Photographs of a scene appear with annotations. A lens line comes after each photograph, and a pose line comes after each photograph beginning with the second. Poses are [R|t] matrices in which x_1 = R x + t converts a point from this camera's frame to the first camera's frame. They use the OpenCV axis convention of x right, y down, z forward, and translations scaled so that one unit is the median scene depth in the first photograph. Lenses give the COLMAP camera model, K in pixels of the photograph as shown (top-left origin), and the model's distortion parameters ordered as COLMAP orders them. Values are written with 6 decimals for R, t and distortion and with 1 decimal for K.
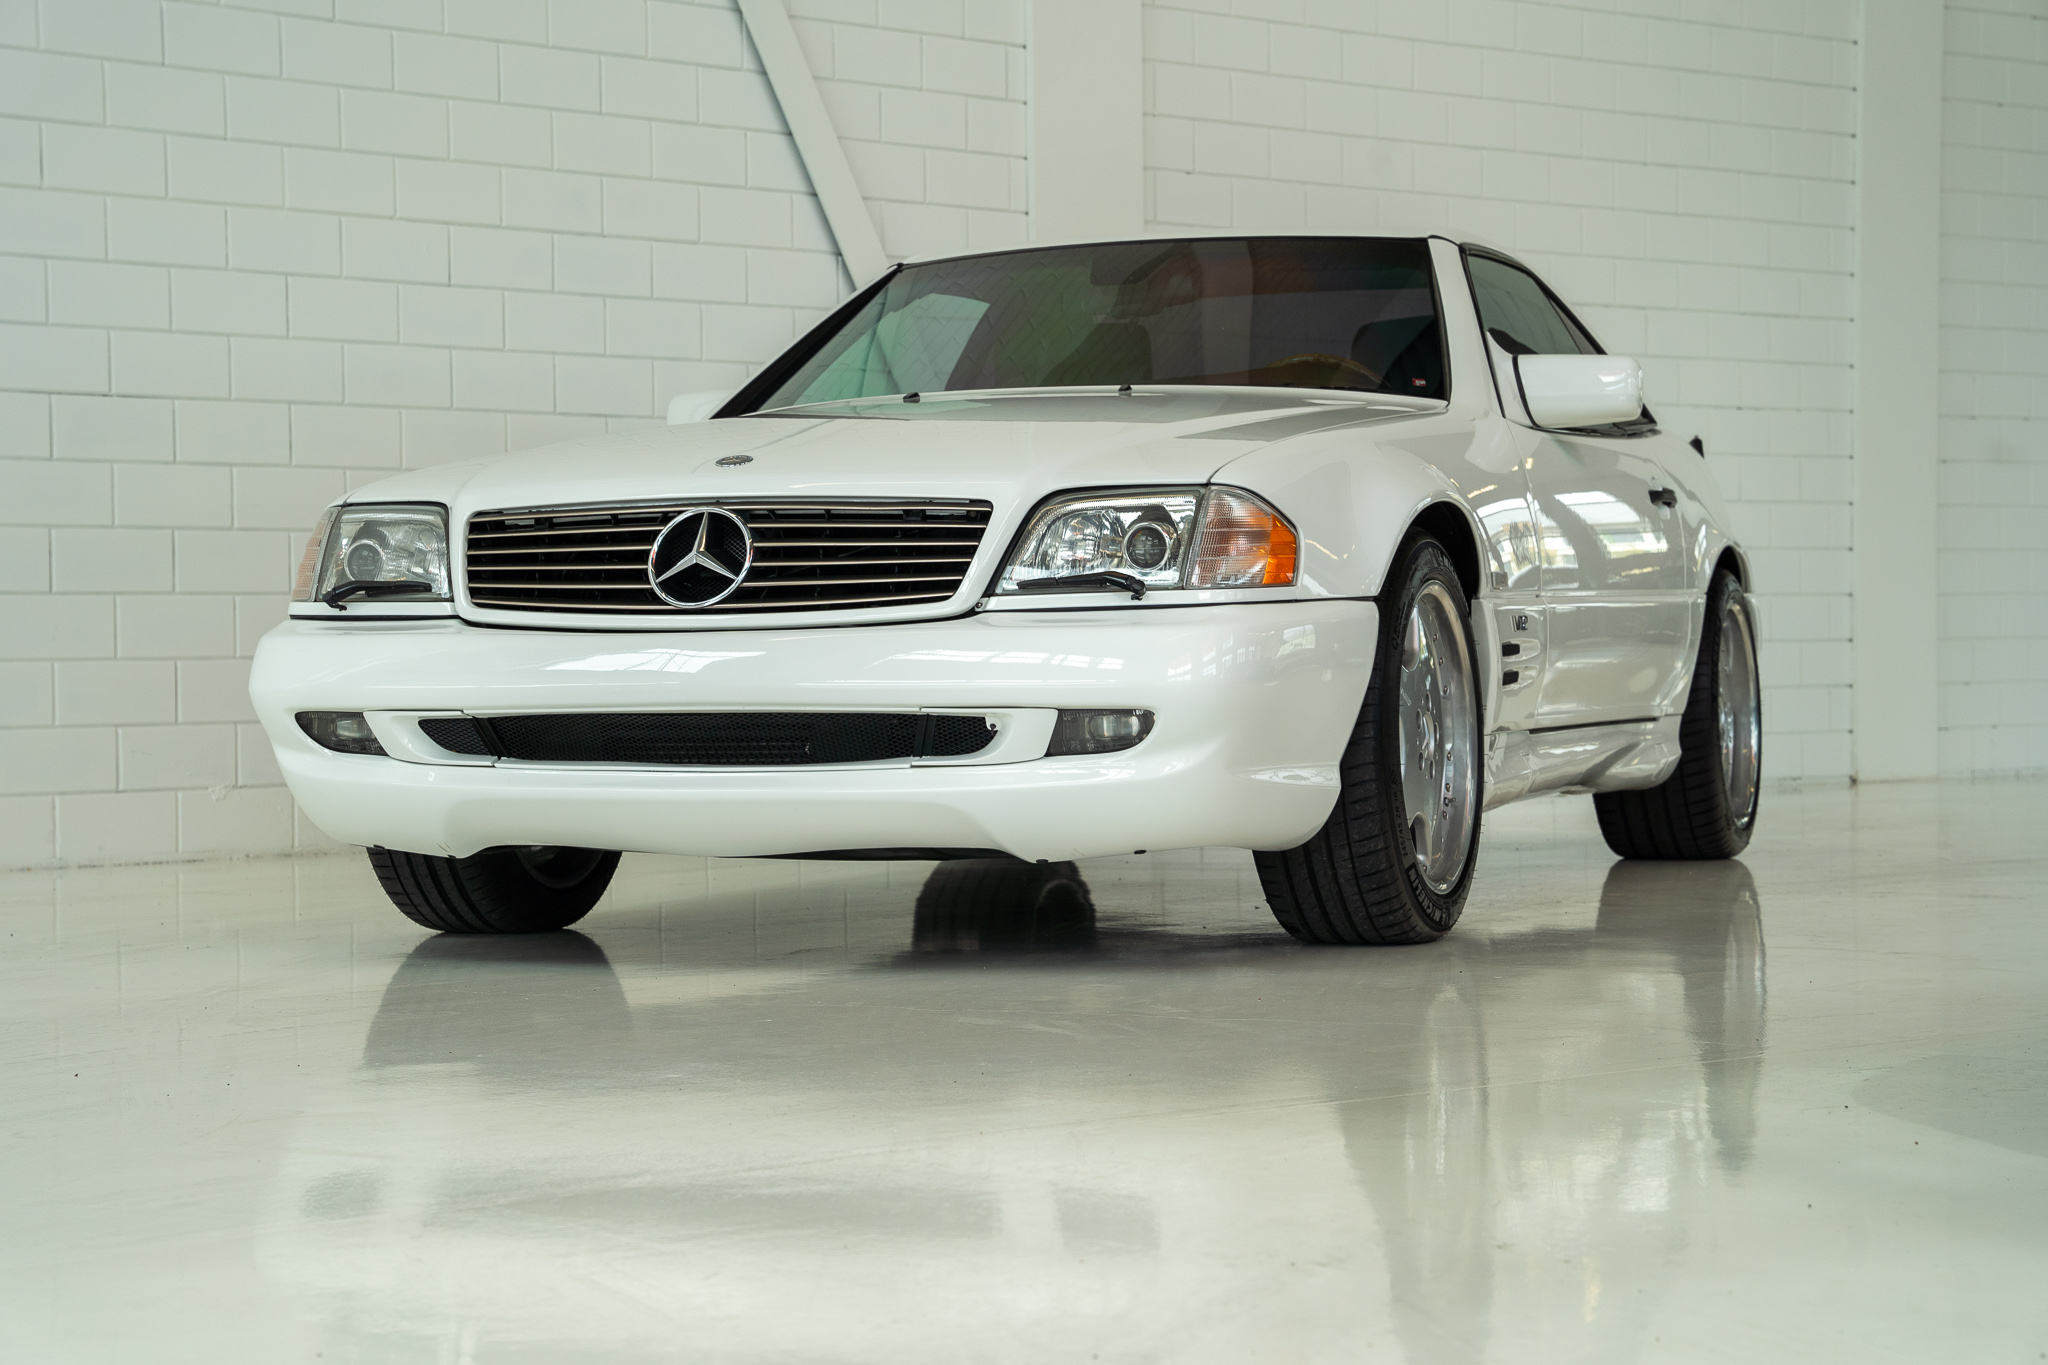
lens RADIAL K [[3932.9, 0, 1013.2], [0, 3932.9, 695.4], [0, 0, 1]] dist [0.329948, 0.000000]
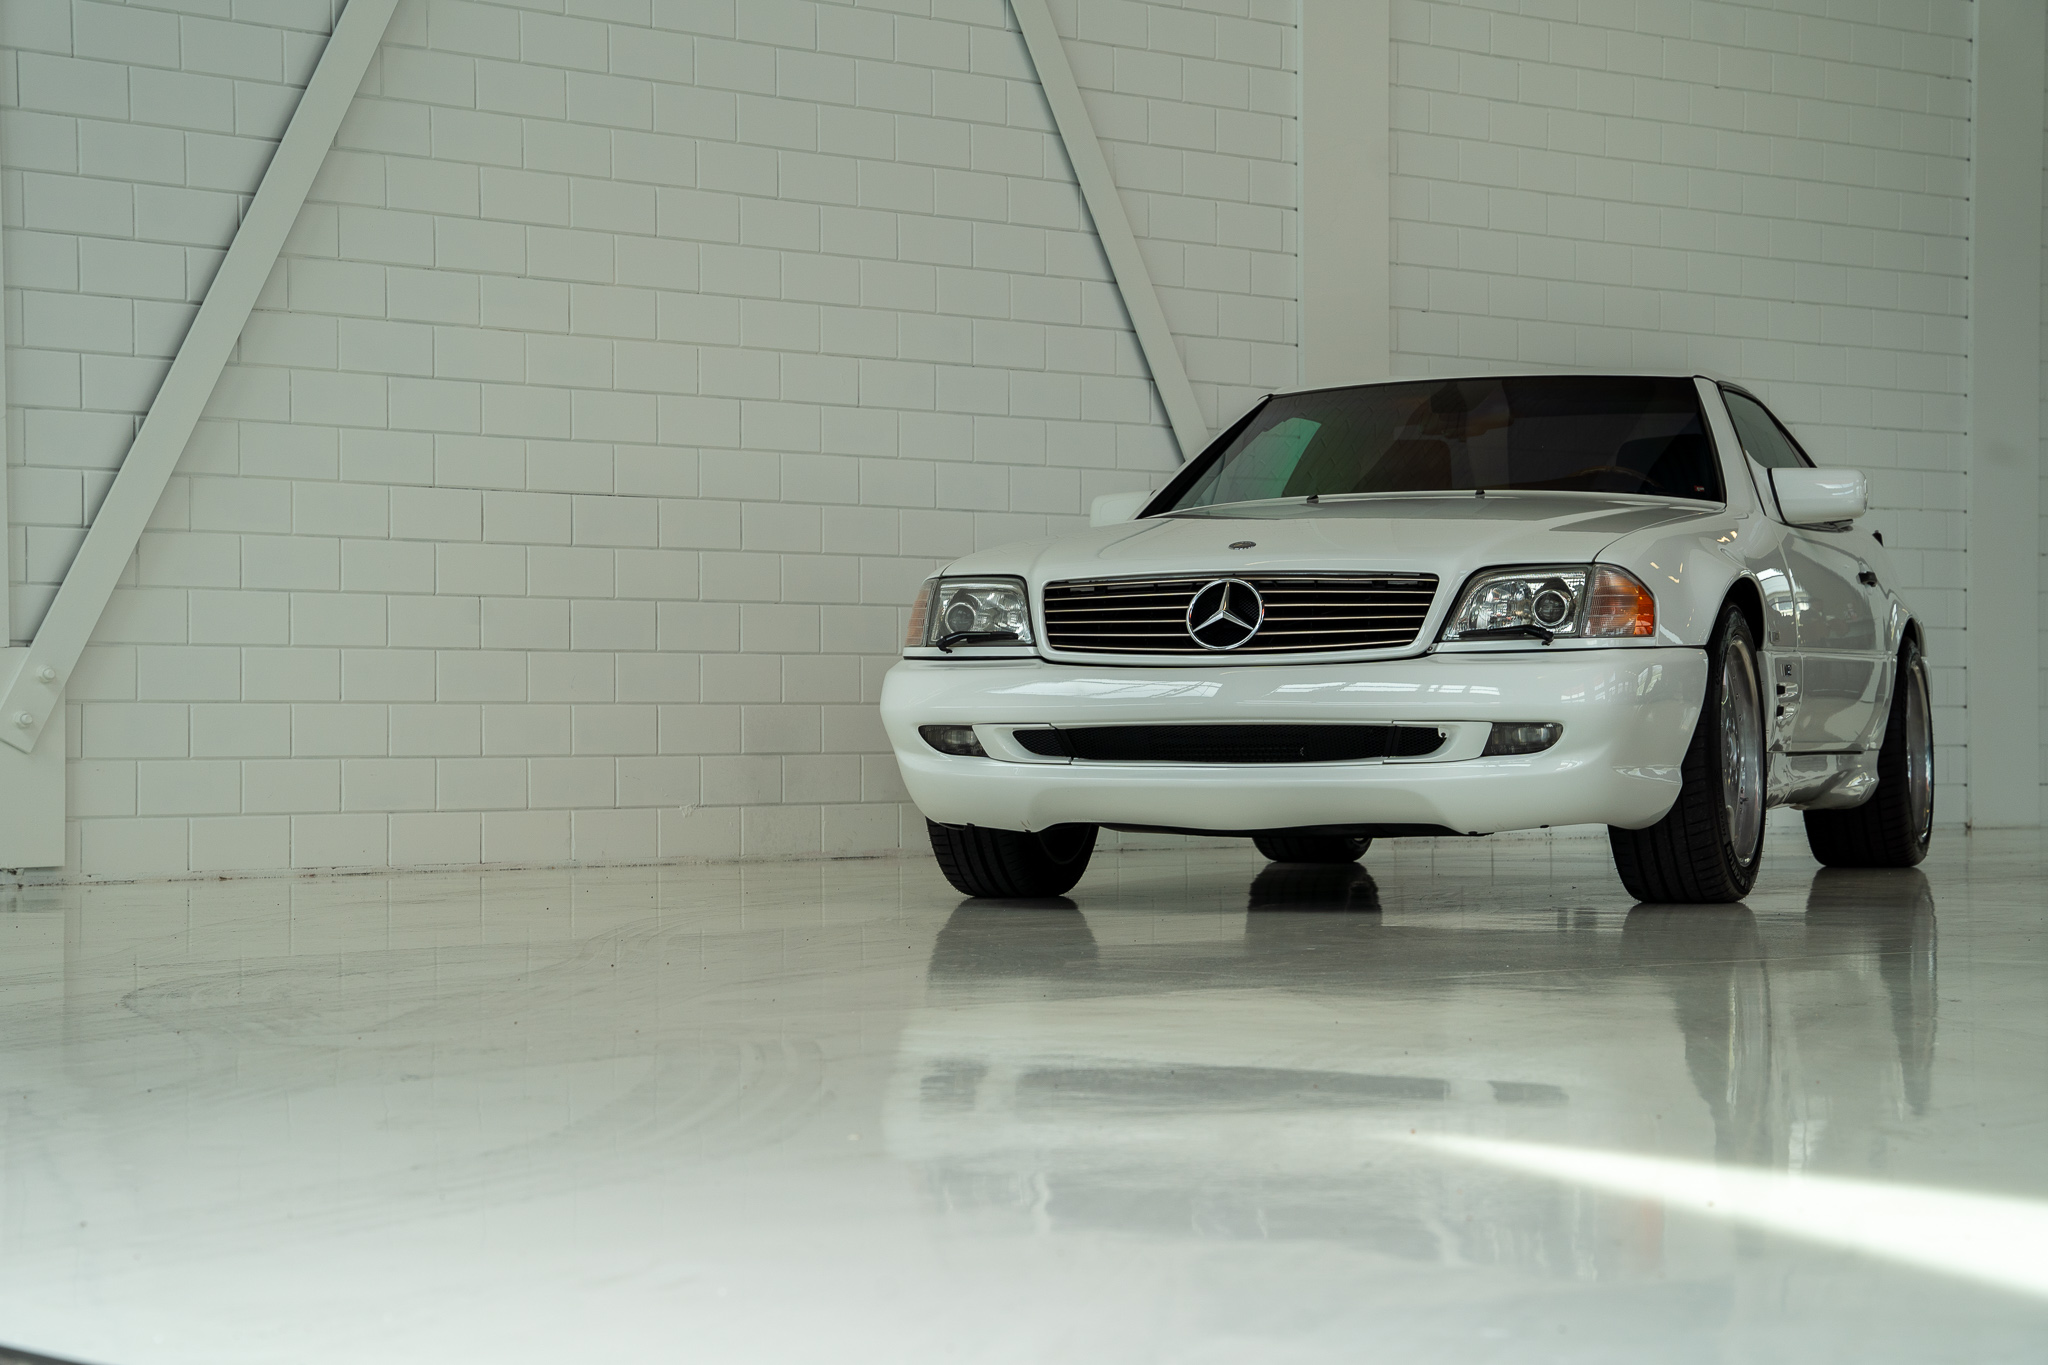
lens RADIAL K [[3932.9, 0, 1028.2], [0, 3932.9, 698.6], [0, 0, 1]] dist [0.329948, 0.000000]
pose [[0.999985, 0.005472, 0.000597, -0.143028], [-0.005457, 0.999734, -0.022395, 0.025346], [-0.000720, 0.022391, 0.999749, -0.377509]]
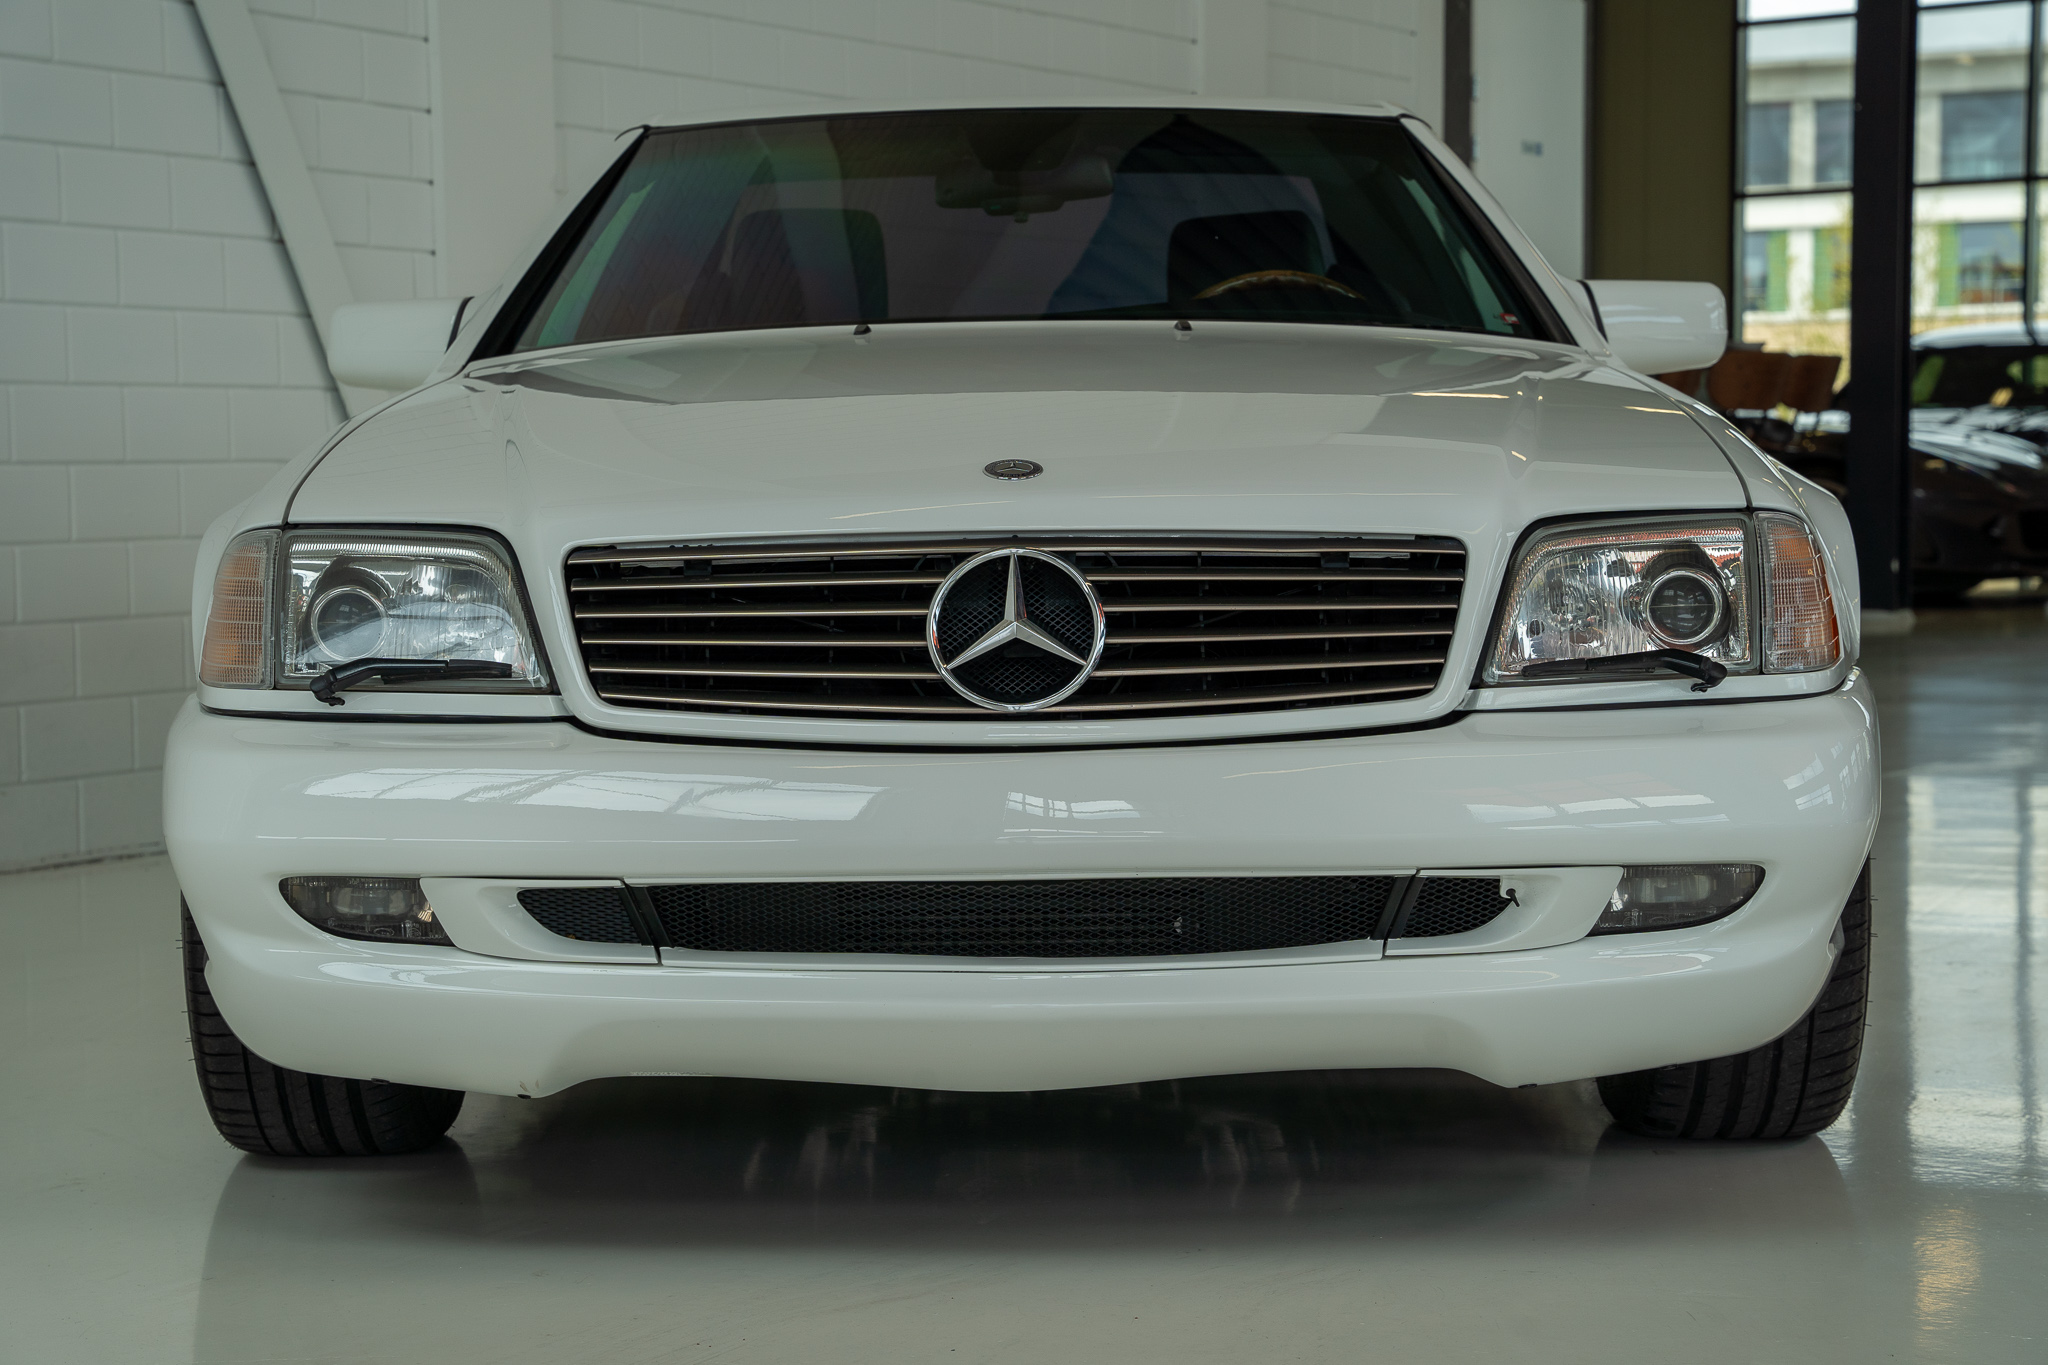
lens RADIAL K [[3932.9, 0, 1018.9], [0, 3932.9, 685.7], [0, 0, 1]] dist [0.329948, 0.000000]
pose [[0.942137, -0.020868, 0.334579, -0.277406], [0.006586, 0.999020, 0.043765, -0.051241], [-0.335164, -0.039029, 0.941351, 0.386534]]
